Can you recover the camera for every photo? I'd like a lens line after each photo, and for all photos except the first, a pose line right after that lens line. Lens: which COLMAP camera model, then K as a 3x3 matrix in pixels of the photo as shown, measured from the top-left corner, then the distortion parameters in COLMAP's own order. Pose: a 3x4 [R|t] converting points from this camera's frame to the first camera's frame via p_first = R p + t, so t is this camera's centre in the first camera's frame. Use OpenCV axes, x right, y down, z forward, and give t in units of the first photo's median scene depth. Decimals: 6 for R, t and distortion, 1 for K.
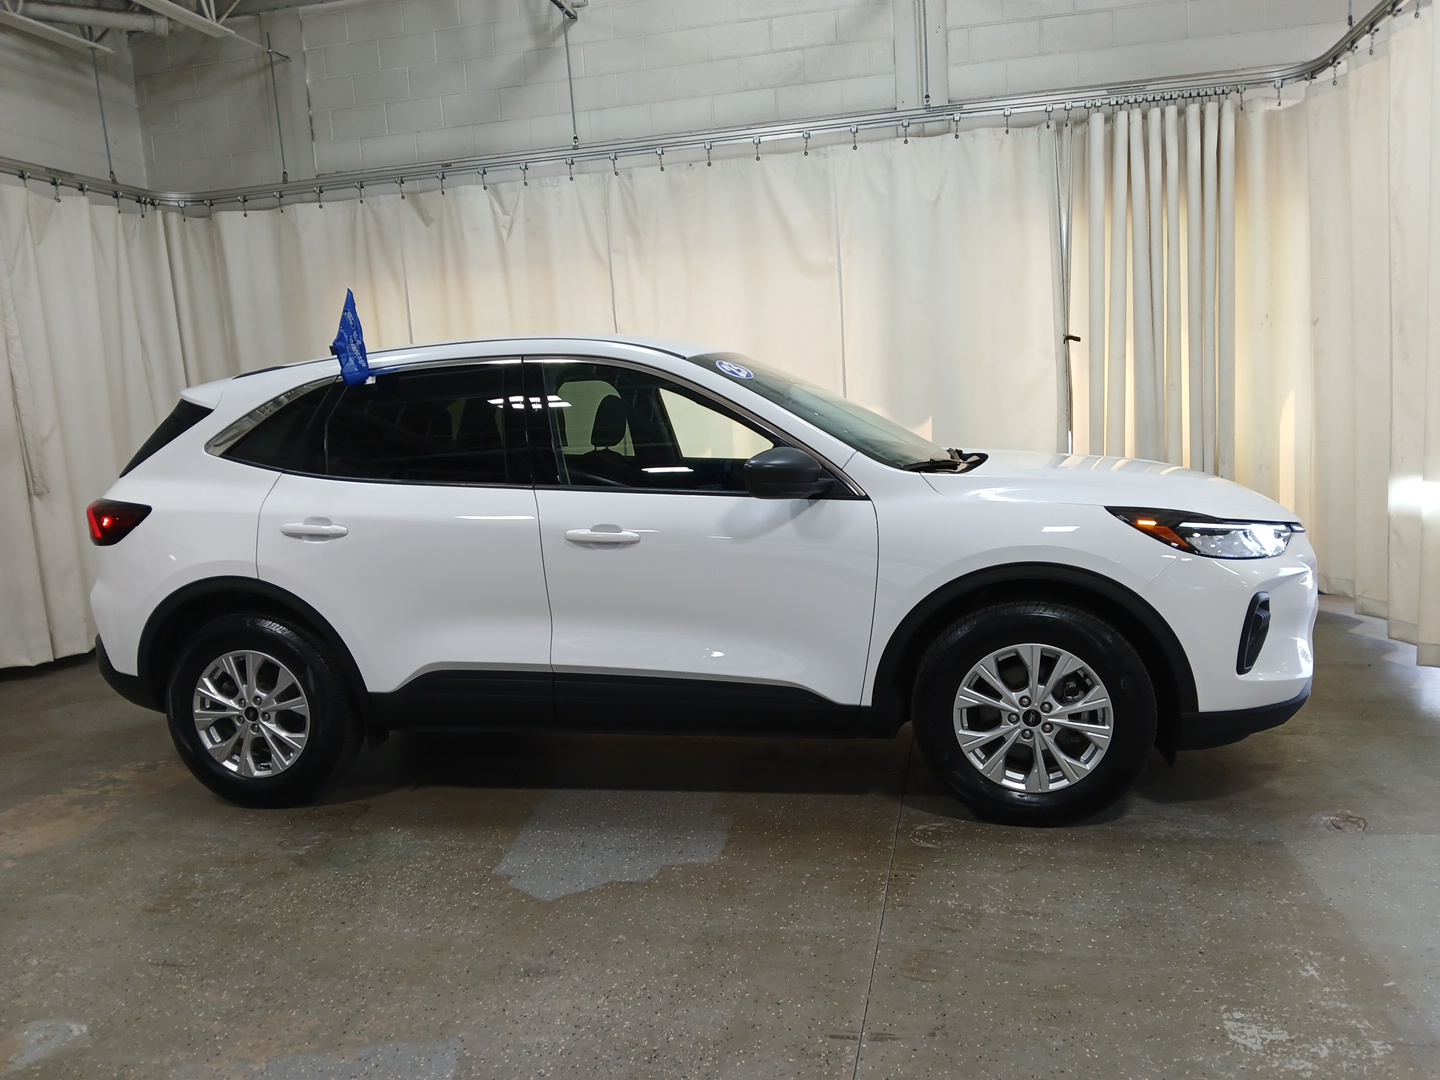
lens RADIAL K [[1165.5, 0, 725.3], [0, 1165.5, 542.0], [0, 0, 1]] dist [0.045808, -0.080507]
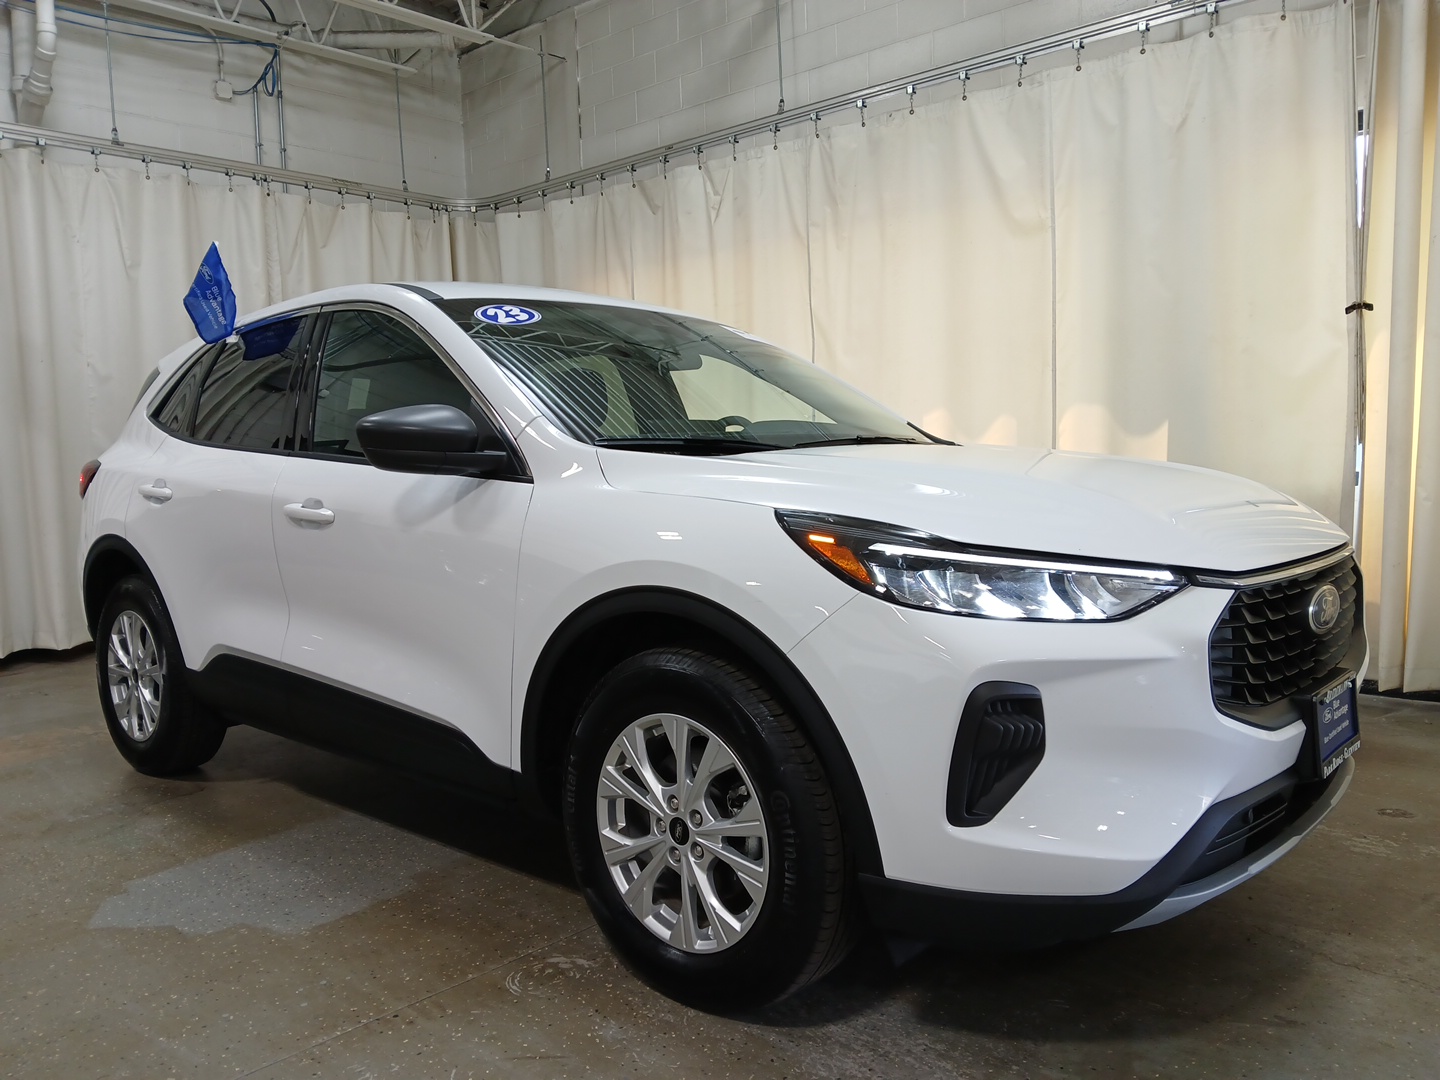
lens RADIAL K [[1153.7, 0, 711.2], [0, 1153.7, 538.9], [0, 0, 1]] dist [0.059726, -0.127288]
pose [[0.862565, 0.073947, -0.500513, 0.304639], [-0.088189, 0.996092, -0.004817, -0.004406], [0.498200, 0.048295, 0.865716, 0.233835]]
